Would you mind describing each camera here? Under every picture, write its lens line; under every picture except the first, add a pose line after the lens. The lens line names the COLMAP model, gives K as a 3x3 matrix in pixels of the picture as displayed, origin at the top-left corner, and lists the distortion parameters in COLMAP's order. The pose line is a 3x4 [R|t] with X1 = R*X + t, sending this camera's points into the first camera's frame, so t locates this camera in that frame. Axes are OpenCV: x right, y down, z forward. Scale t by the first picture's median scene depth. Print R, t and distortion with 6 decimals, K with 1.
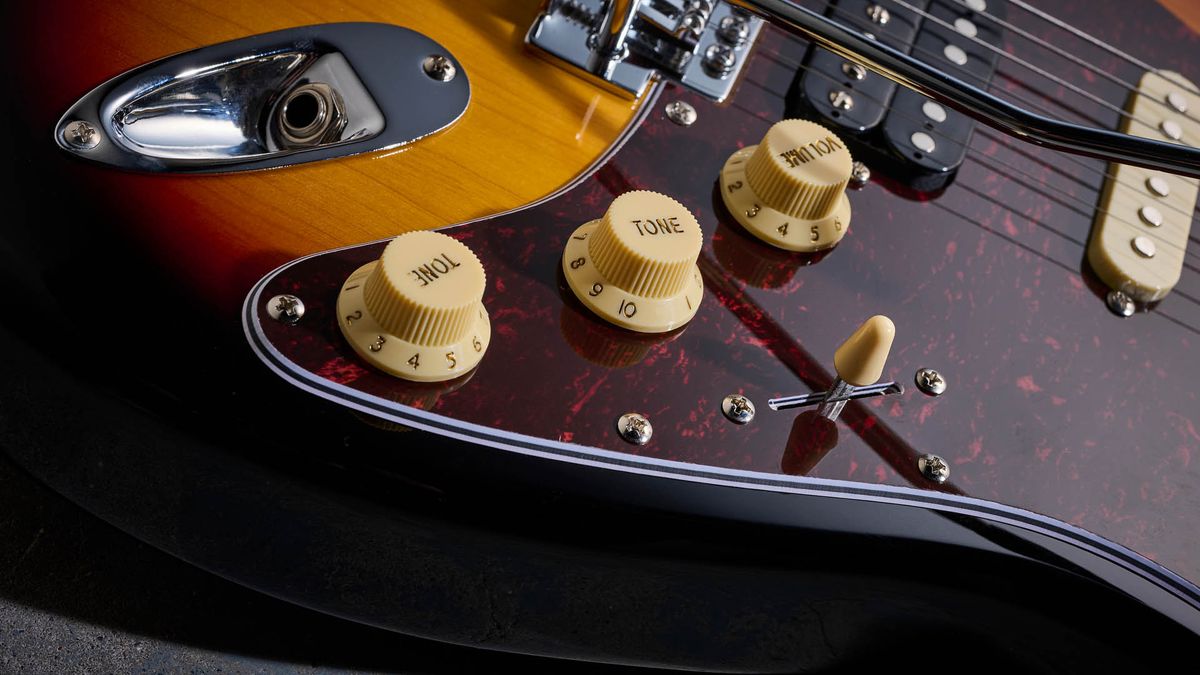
lens RADIAL K [[2302.3, 0, 600.0], [0, 2302.3, 337.5], [0, 0, 1]] dist [0.004497, 0.032524]
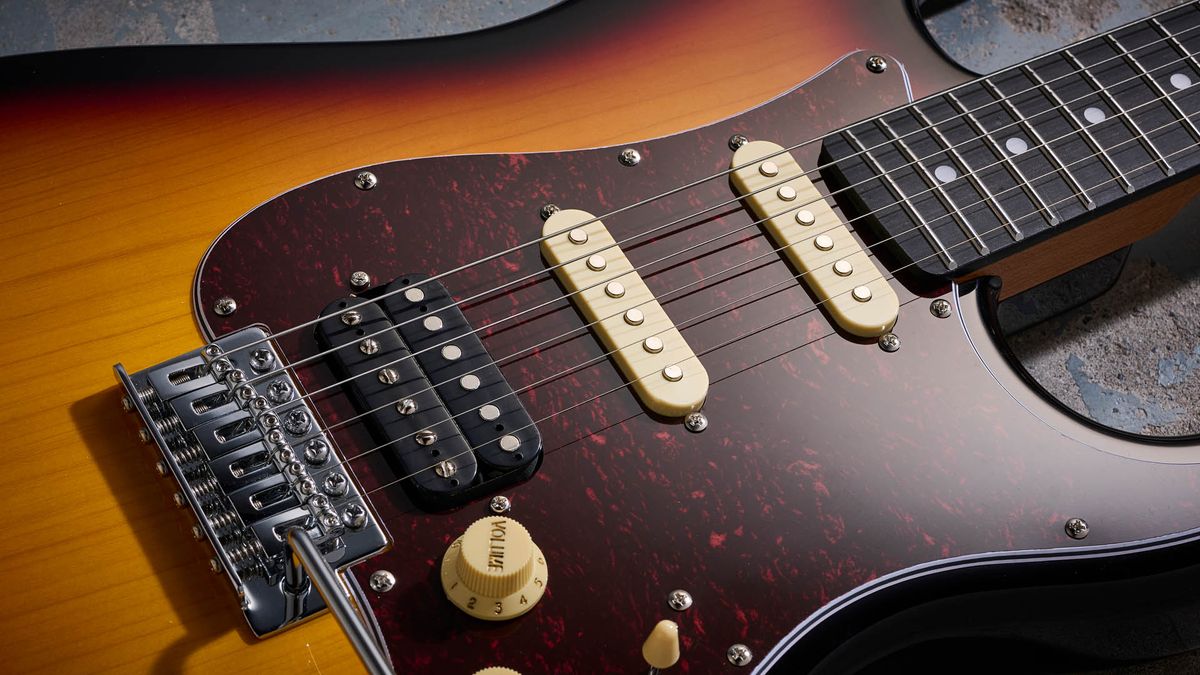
lens RADIAL K [[2637.8, 0, 673.5], [0, 2637.8, 338.3], [0, 0, 1]] dist [0.017939, -0.144173]
pose [[0.652425, -0.718034, 0.242420, -0.122165], [0.638173, 0.693055, 0.335275, -0.603760], [-0.408750, -0.064036, 0.910397, -0.393402]]
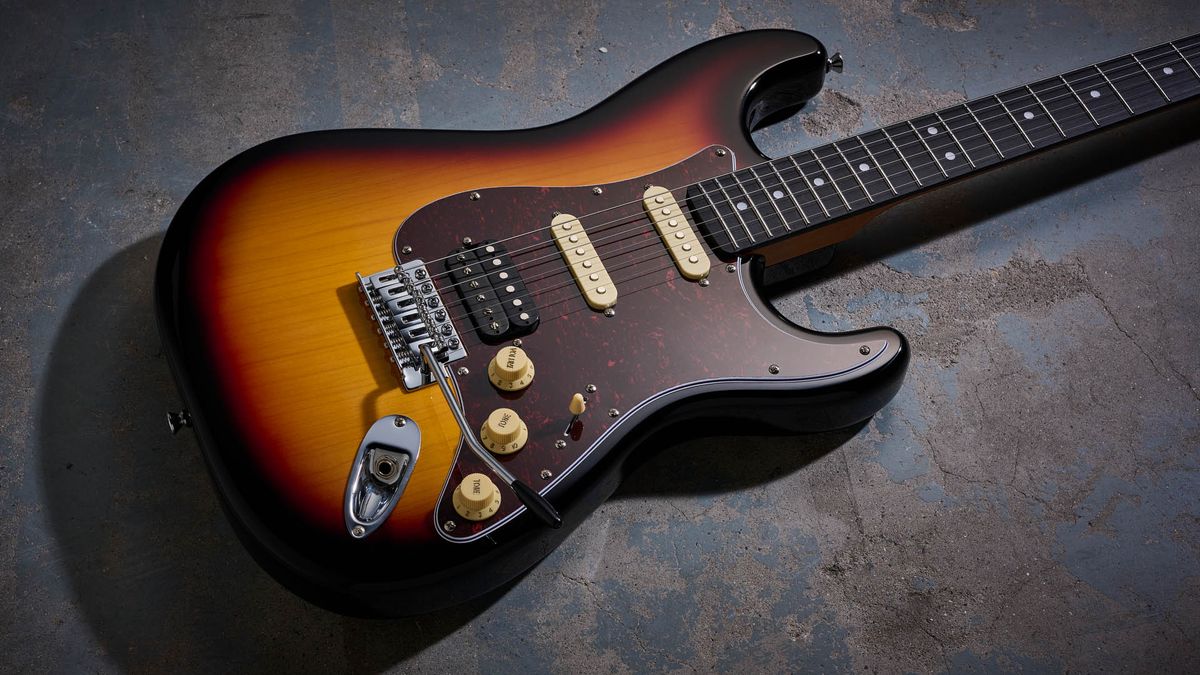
lens RADIAL K [[1953.4, 0, 600.0], [0, 1953.4, 337.5], [0, 0, 1]] dist [0.018700, 0.022837]
pose [[0.714448, -0.683526, 0.149518, -0.191828], [0.632223, 0.722199, 0.280576, -0.752842], [-0.299763, -0.105928, 0.948115, -1.473432]]
